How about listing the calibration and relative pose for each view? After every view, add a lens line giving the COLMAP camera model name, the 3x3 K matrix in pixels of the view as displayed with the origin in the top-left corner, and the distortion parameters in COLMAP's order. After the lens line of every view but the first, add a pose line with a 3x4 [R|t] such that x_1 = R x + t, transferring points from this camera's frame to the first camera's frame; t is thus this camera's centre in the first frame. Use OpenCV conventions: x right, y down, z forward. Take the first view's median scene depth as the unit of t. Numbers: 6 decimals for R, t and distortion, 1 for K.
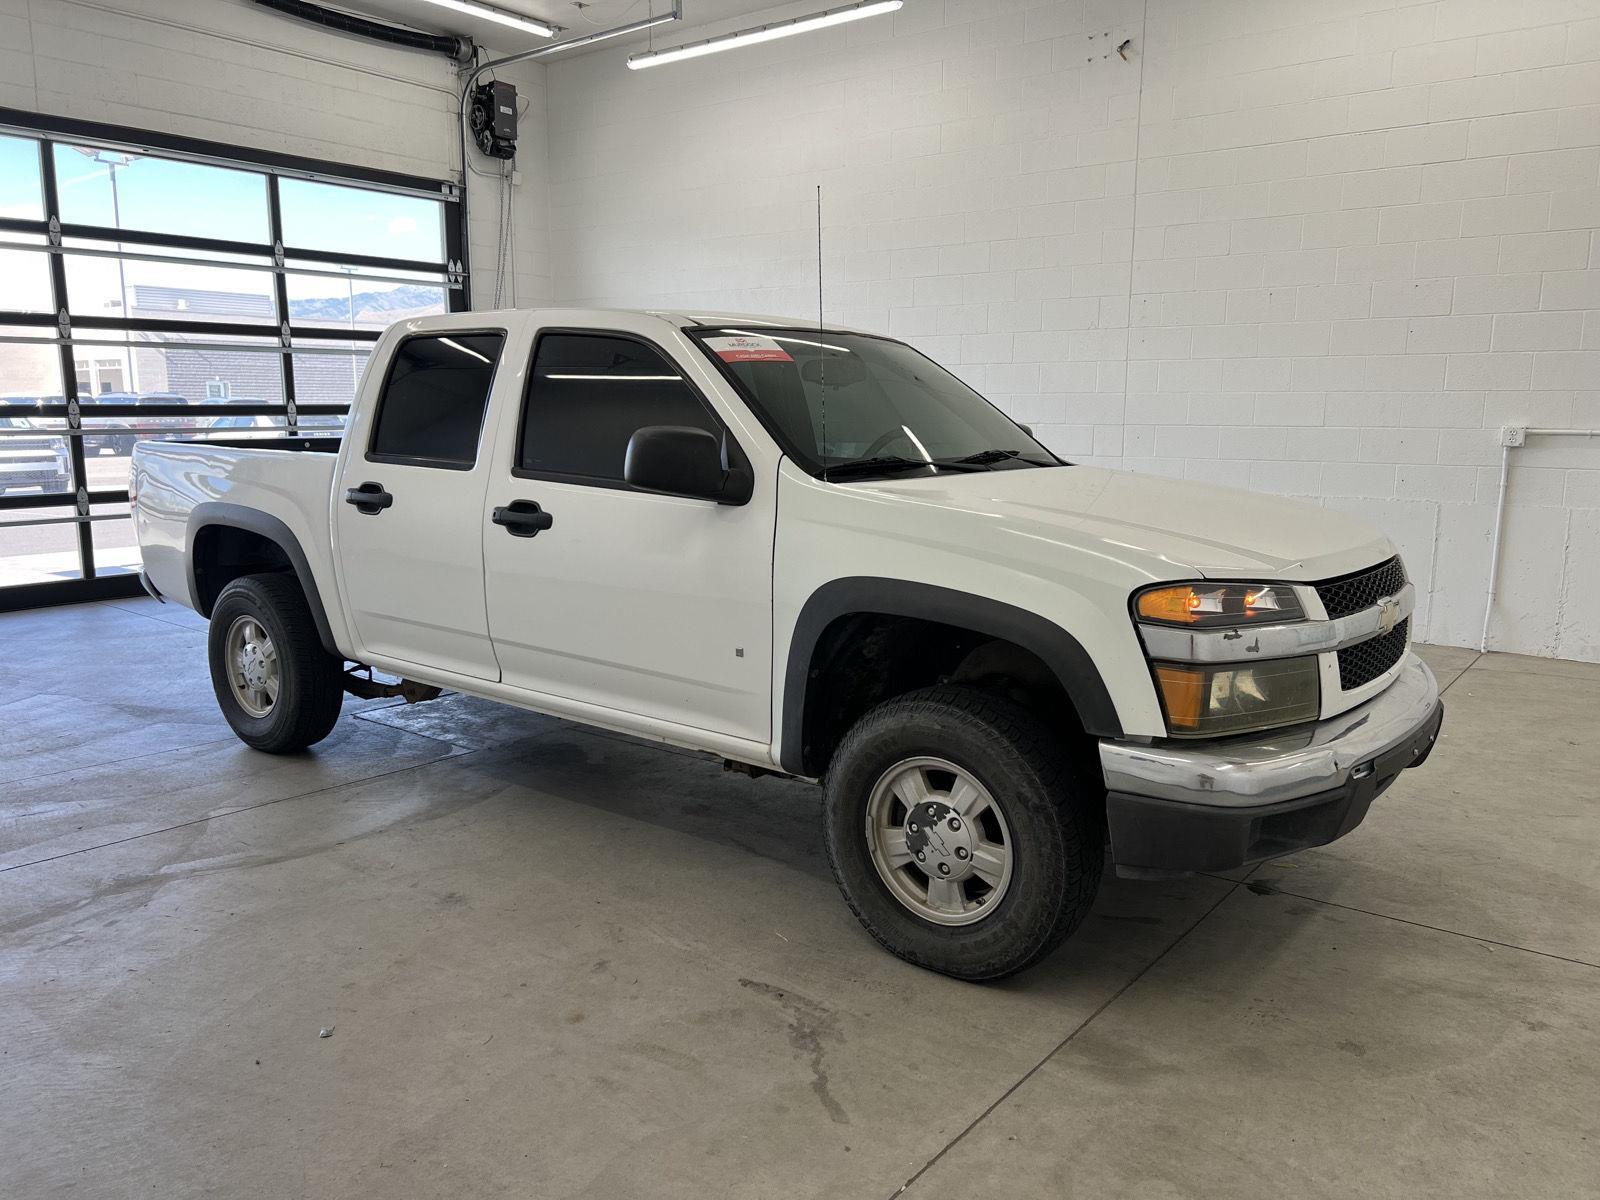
lens RADIAL K [[1206.9, 0, 794.3], [0, 1206.9, 598.3], [0, 0, 1]] dist [0.033753, -0.024383]
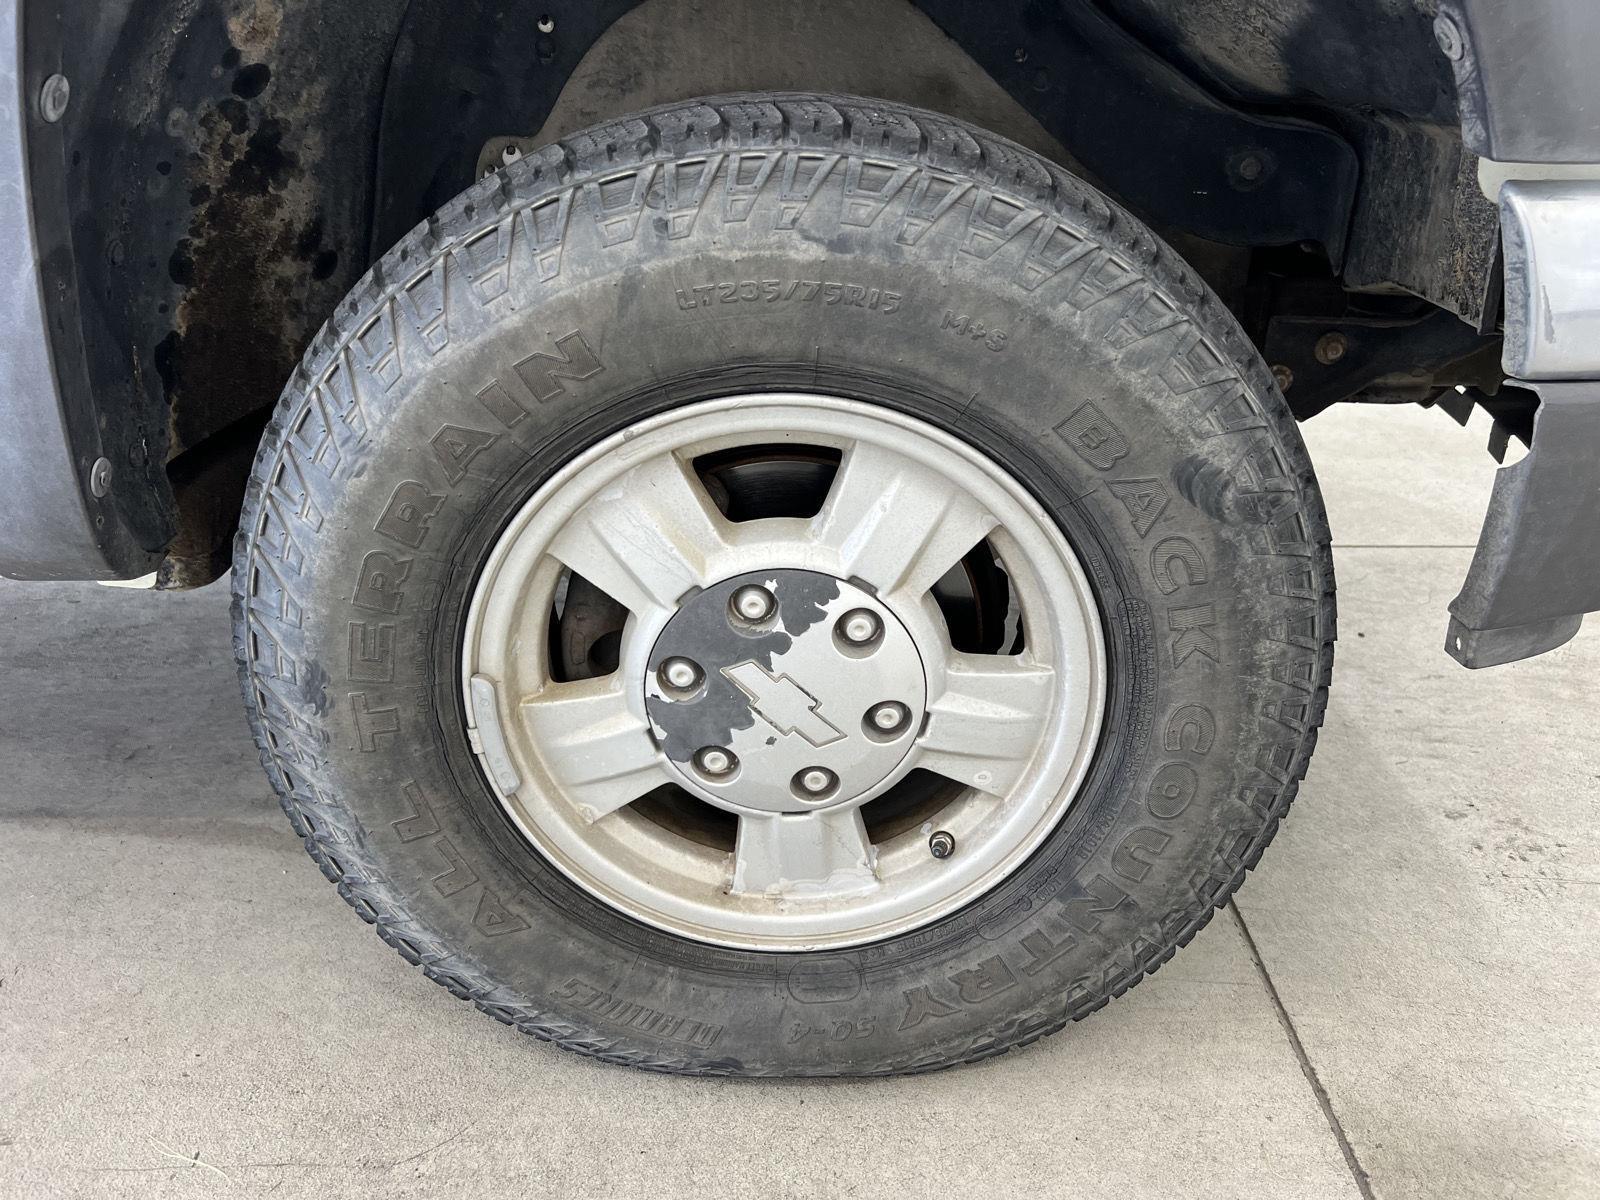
lens RADIAL K [[1206.9, 0, 808.7], [0, 1206.9, 593.4], [0, 0, 1]] dist [0.033753, -0.024383]
pose [[0.782038, -0.273193, 0.560162, -0.022194], [0.095118, 0.940594, 0.325938, 0.091153], [-0.615929, -0.201615, 0.761566, 0.800508]]
